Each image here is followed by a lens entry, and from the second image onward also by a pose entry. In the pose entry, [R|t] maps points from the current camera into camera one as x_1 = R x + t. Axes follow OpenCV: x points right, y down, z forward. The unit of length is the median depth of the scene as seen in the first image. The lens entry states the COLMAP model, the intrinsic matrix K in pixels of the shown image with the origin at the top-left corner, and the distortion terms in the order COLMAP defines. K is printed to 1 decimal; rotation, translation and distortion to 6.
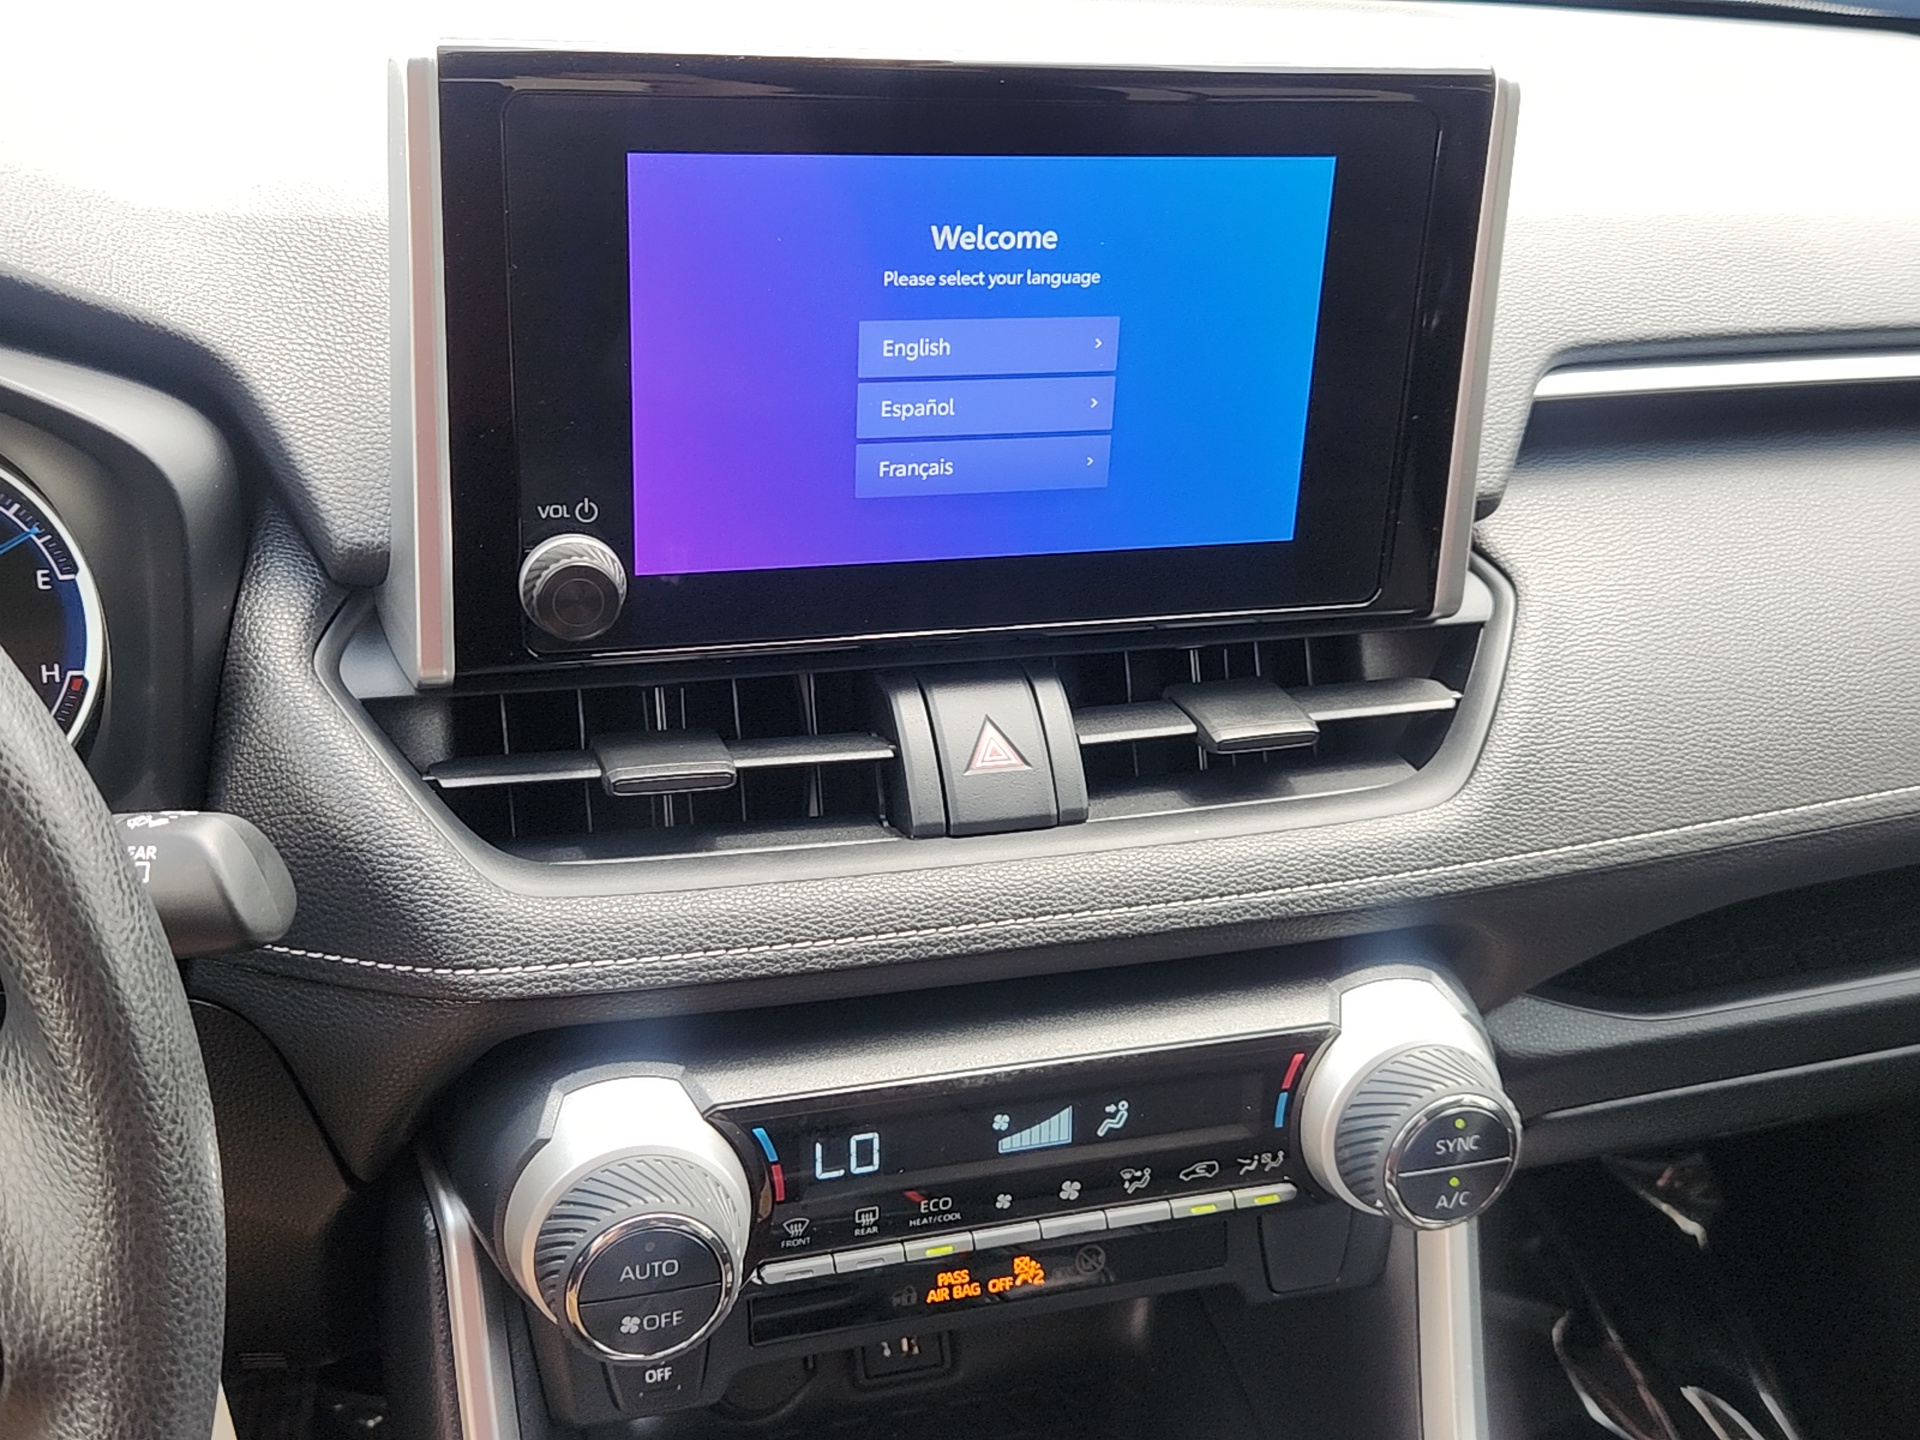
lens RADIAL K [[2016.9, 0, 938.1], [0, 2016.9, 720.5], [0, 0, 1]] dist [0.110504, -0.211042]
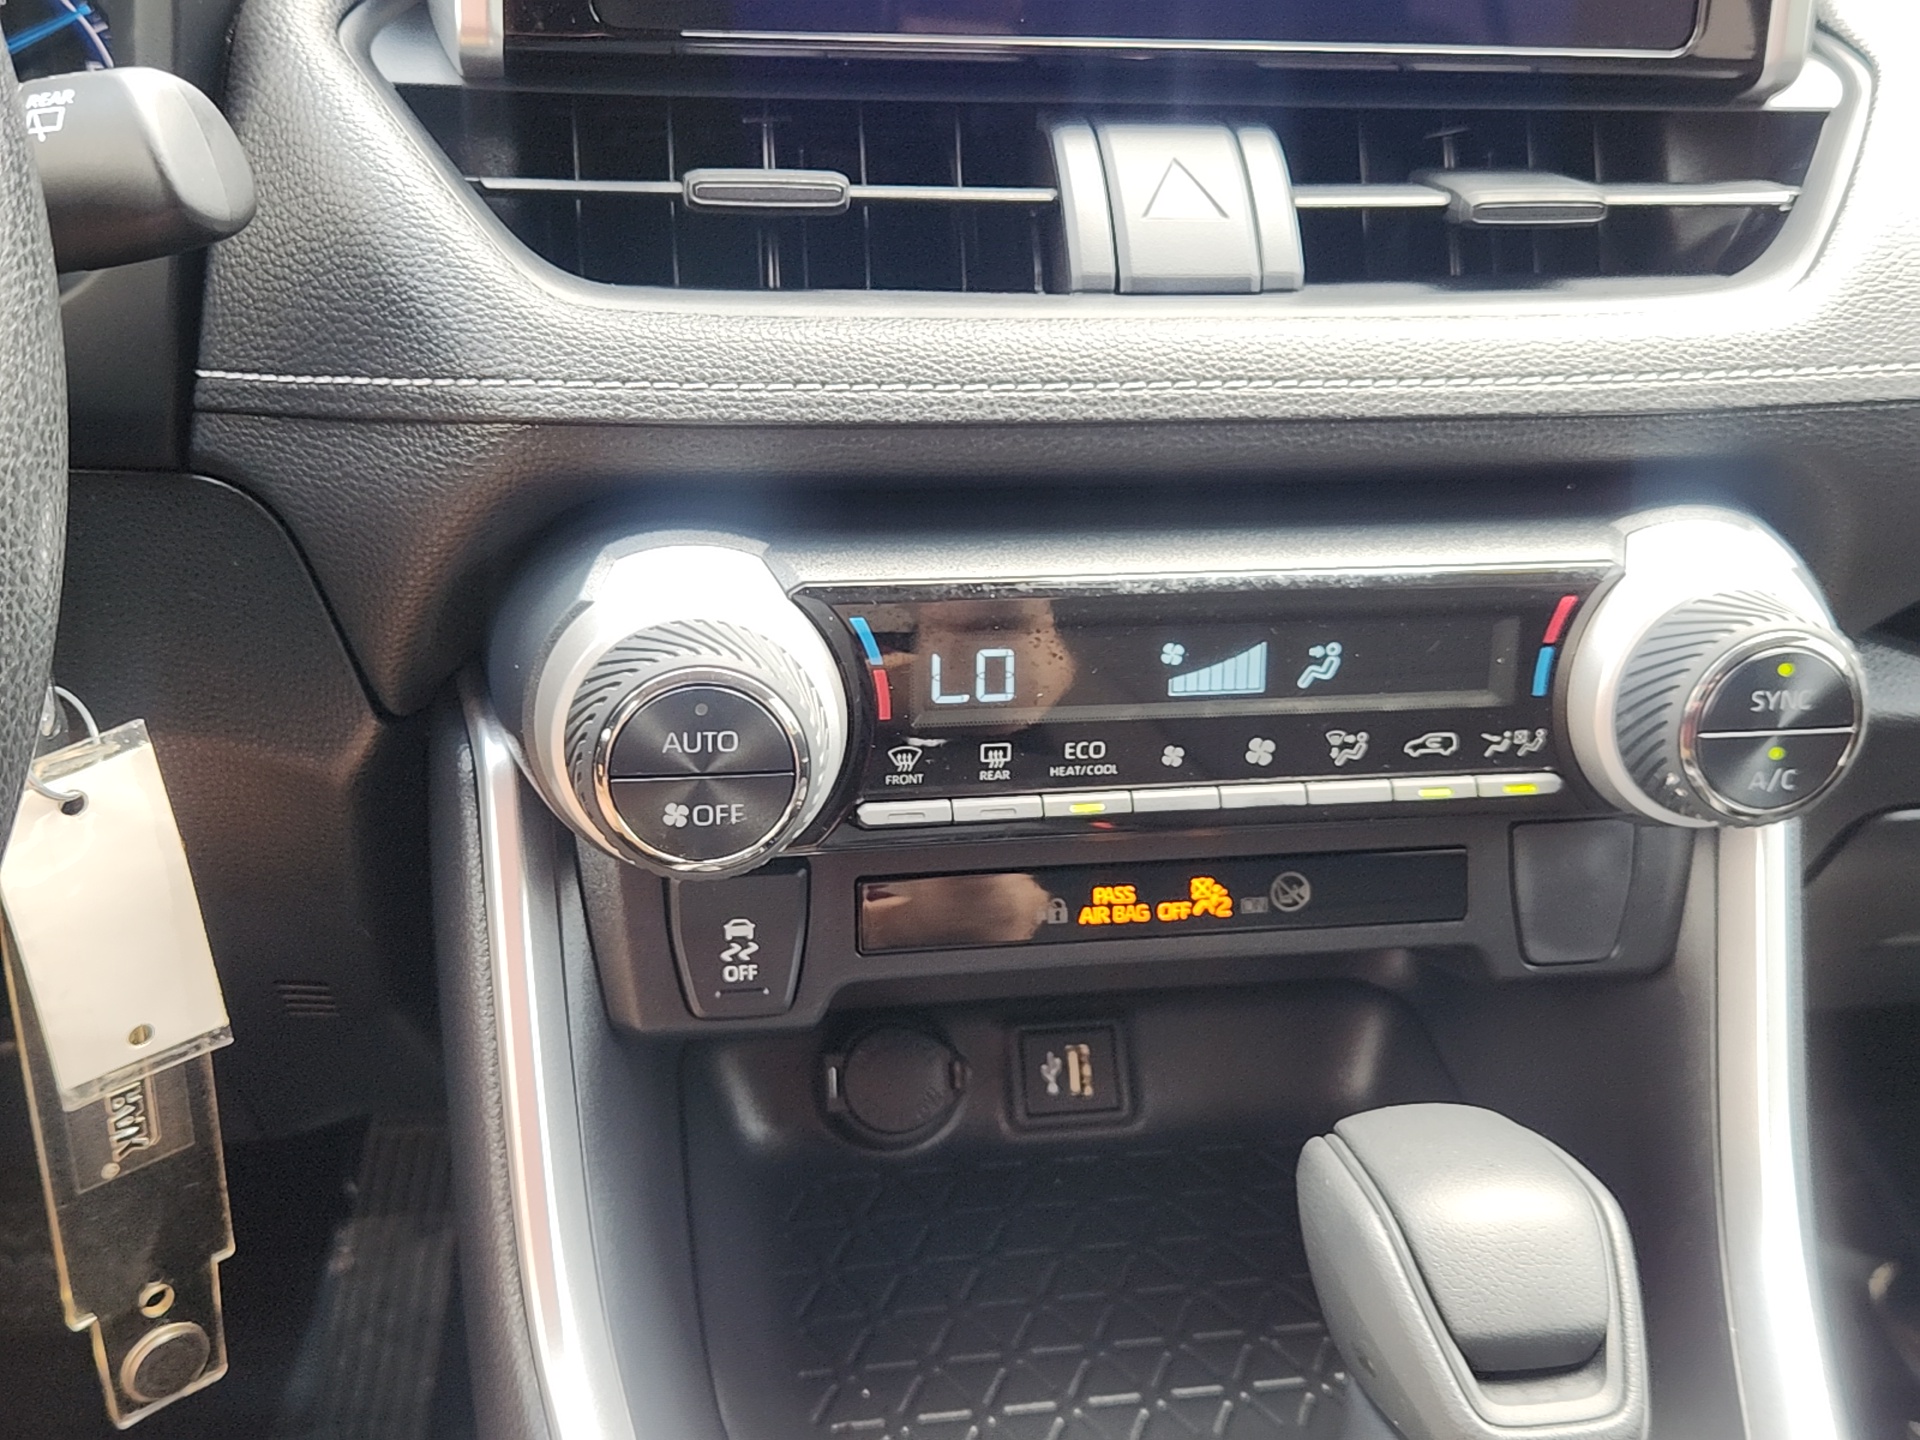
lens RADIAL K [[2030.8, 0, 966.1], [0, 2030.8, 741.6], [0, 0, 1]] dist [0.083668, -0.128717]
pose [[0.992601, 0.029315, -0.117828, 0.045342], [-0.033262, 0.998945, -0.031676, 0.259323], [0.116775, 0.035361, 0.992529, 0.211908]]
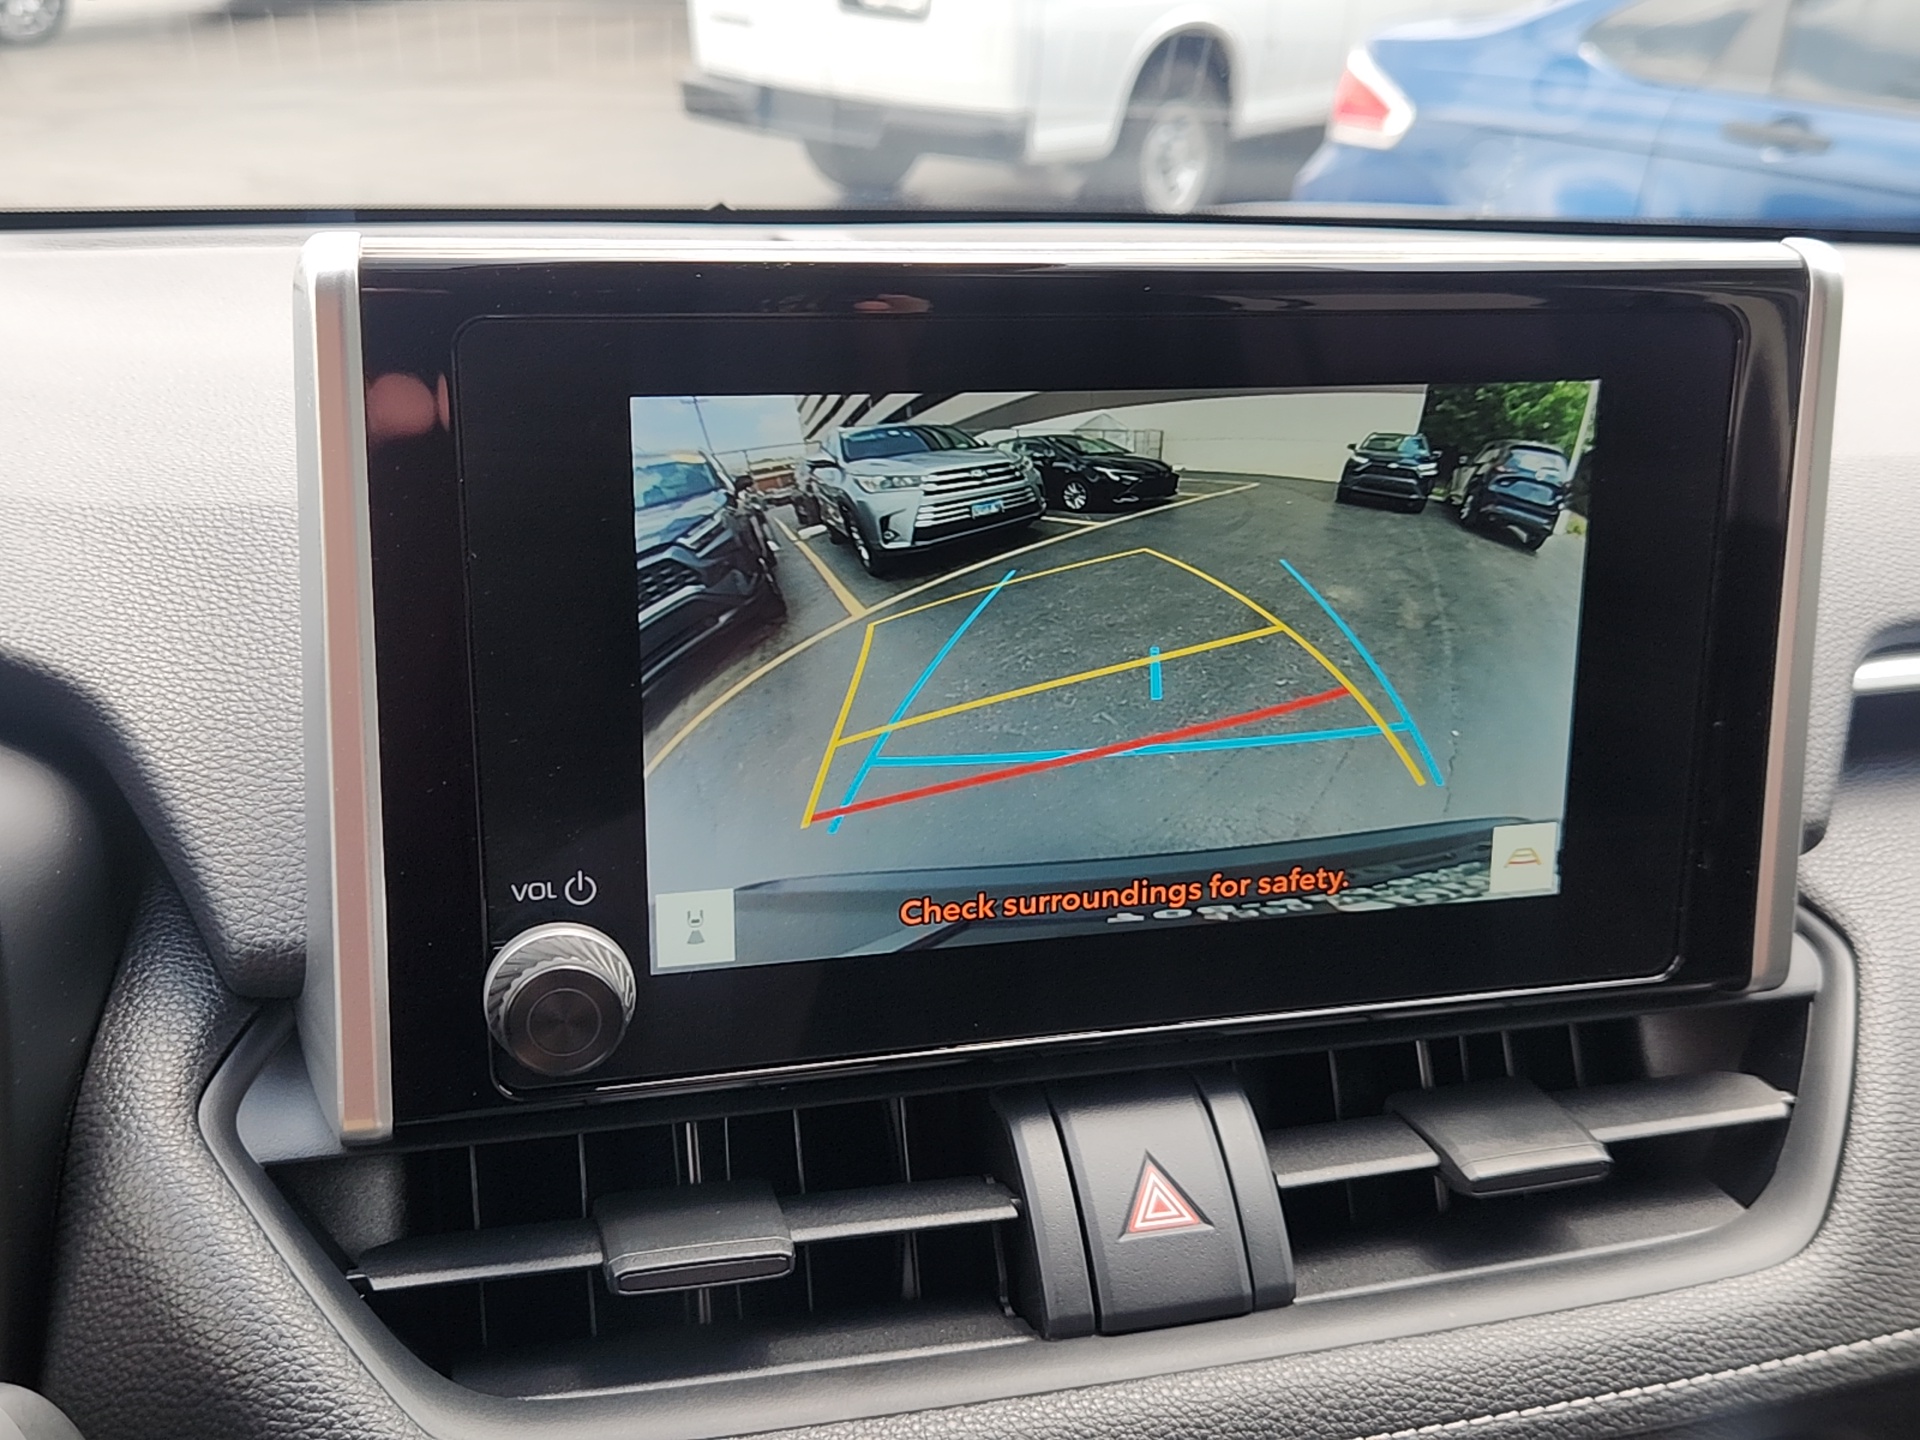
lens RADIAL K [[2018.6, 0, 982.3], [0, 2018.6, 753.4], [0, 0, 1]] dist [0.091230, -0.159239]
pose [[0.999157, -0.026049, -0.031722, -0.007740], [0.021886, 0.991894, -0.125168, -0.055049], [0.034726, 0.124368, 0.991628, 0.274932]]
